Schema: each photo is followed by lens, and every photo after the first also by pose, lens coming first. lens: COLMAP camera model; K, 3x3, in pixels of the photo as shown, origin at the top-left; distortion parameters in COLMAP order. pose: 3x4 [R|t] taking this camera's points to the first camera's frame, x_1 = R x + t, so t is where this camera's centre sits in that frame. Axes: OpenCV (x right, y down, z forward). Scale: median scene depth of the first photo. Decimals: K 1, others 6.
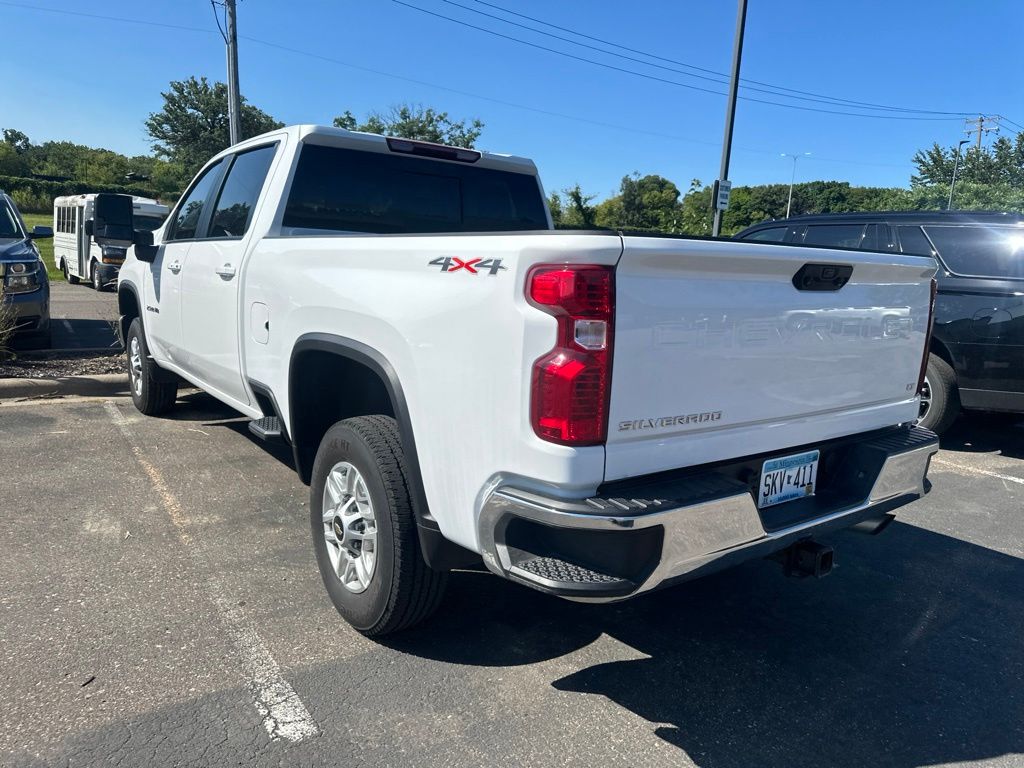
lens RADIAL K [[736.1, 0, 513.7], [0, 736.1, 374.2], [0, 0, 1]] dist [0.028156, -0.028215]
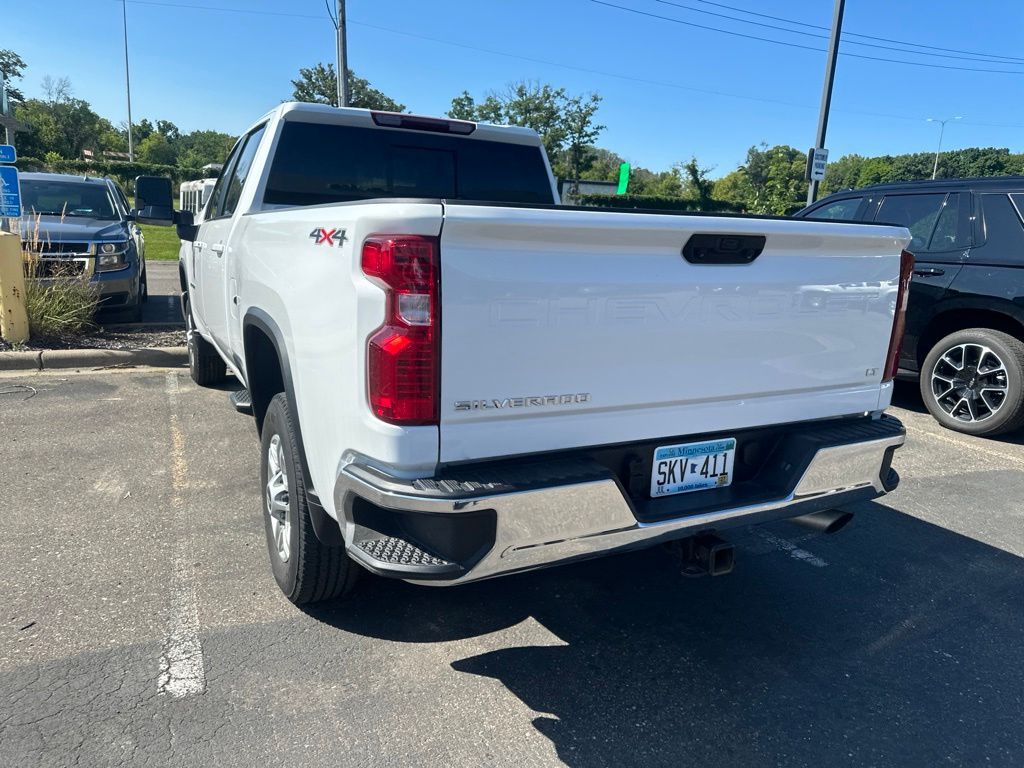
lens RADIAL K [[734.7, 0, 512.0], [0, 734.7, 384.0], [0, 0, 1]] dist [0.039348, -0.049887]
pose [[0.986848, 0.023465, -0.159936, 0.196171], [-0.016937, 0.998972, 0.042055, 0.001276], [0.160759, -0.038793, 0.986231, 0.036994]]
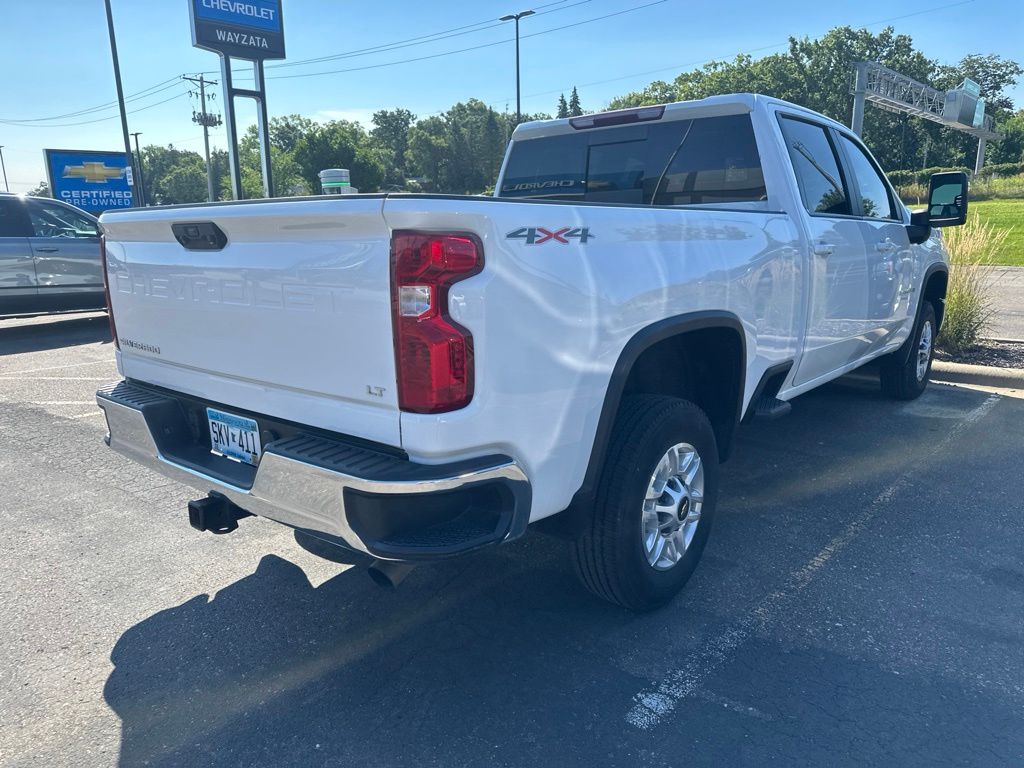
lens RADIAL K [[734.4, 0, 520.9], [0, 734.4, 381.2], [0, 0, 1]] dist [0.012316, -0.006826]
pose [[0.243073, 0.150425, -0.958274, 0.949654], [-0.126420, 0.984389, 0.122457, -0.070868], [0.961735, 0.091379, 0.258295, 0.742854]]
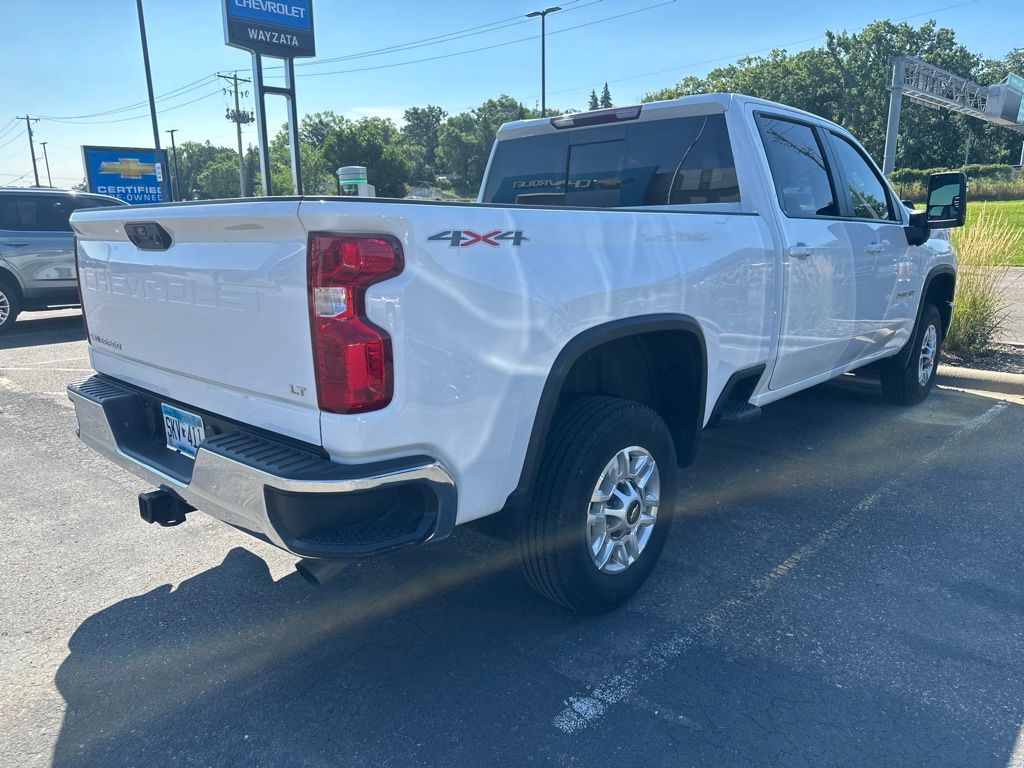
lens RADIAL K [[734.2, 0, 512.0], [0, 734.2, 378.8], [0, 0, 1]] dist [0.022630, -0.023260]
pose [[0.193157, 0.155082, -0.968834, 0.968223], [-0.135874, 0.982144, 0.130123, -0.085437], [0.971714, 0.106505, 0.210780, 0.817358]]
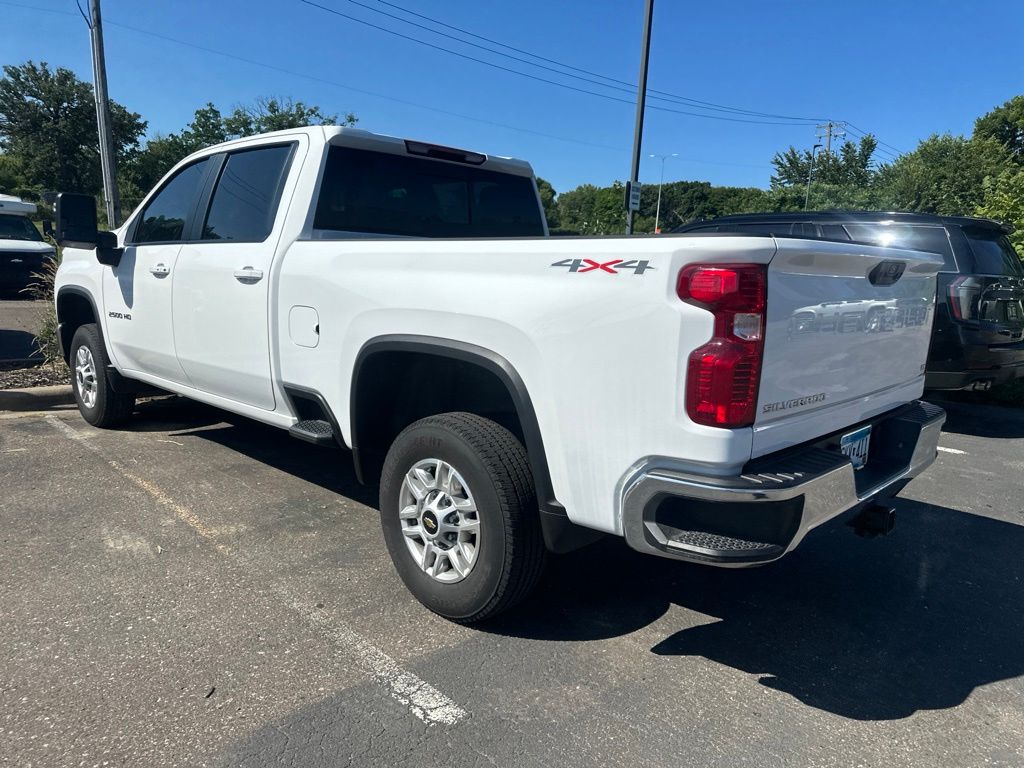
lens RADIAL K [[732.8, 0, 512.0], [0, 732.8, 384.0], [0, 0, 1]] dist [0.059798, -0.070156]
pose [[0.986401, -0.037075, 0.160120, -0.215591], [0.034633, 0.999238, 0.018017, 0.000182], [-0.160666, -0.012227, 0.986933, -0.023193]]
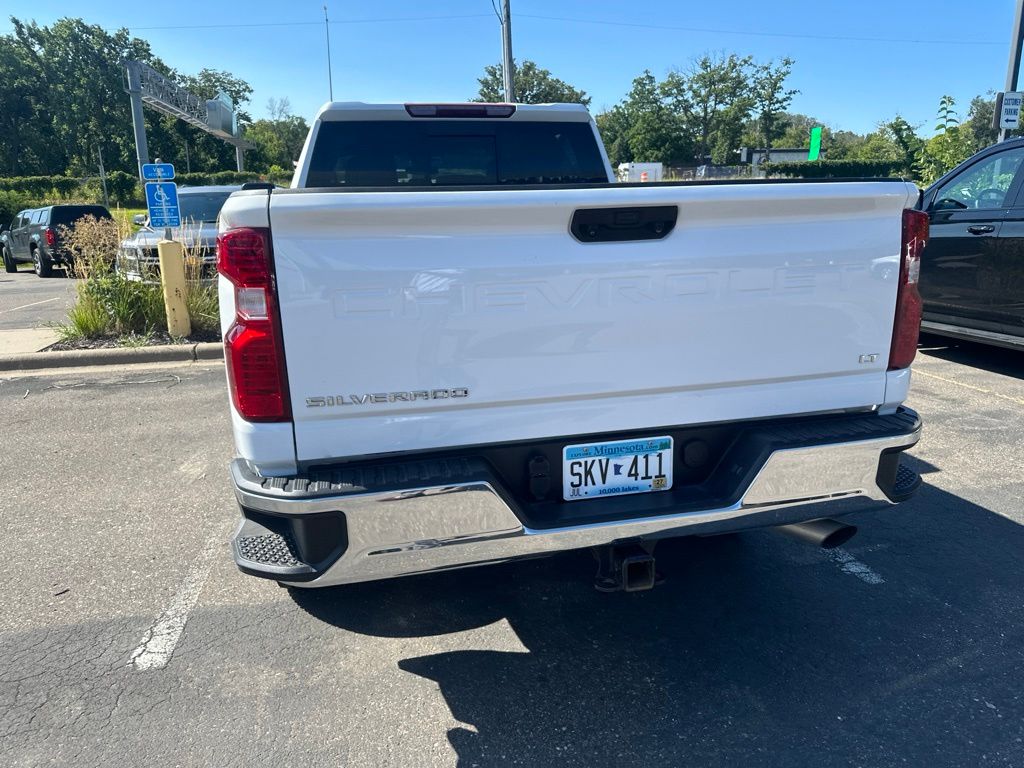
lens RADIAL K [[736.2, 0, 511.2], [0, 736.2, 367.7], [0, 0, 1]] dist [0.012073, -0.008866]
pose [[0.913841, 0.014496, -0.405813, 0.399433], [0.003687, 0.999025, 0.043988, -0.005604], [0.406055, -0.041694, 0.912897, 0.134412]]
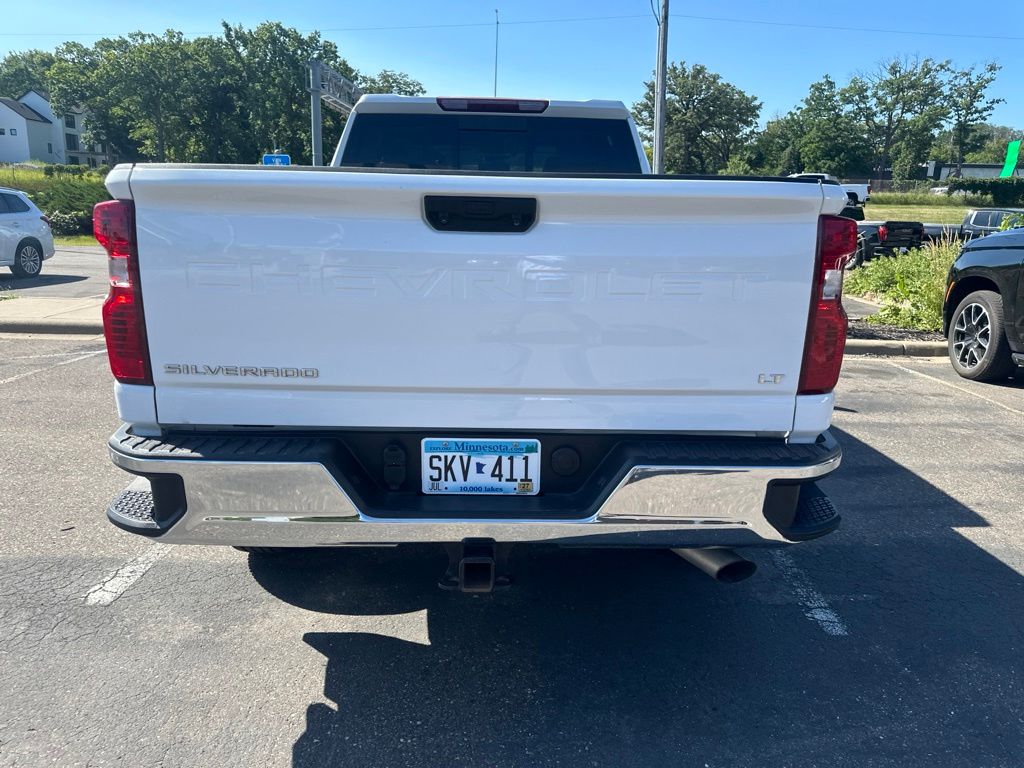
lens RADIAL K [[734.2, 0, 512.0], [0, 734.2, 378.8], [0, 0, 1]] dist [0.022630, -0.023260]
pose [[0.812860, 0.097024, -0.574321, 0.570757], [-0.076023, 0.995267, 0.060540, -0.004061], [0.577477, -0.005549, 0.816388, 0.243278]]
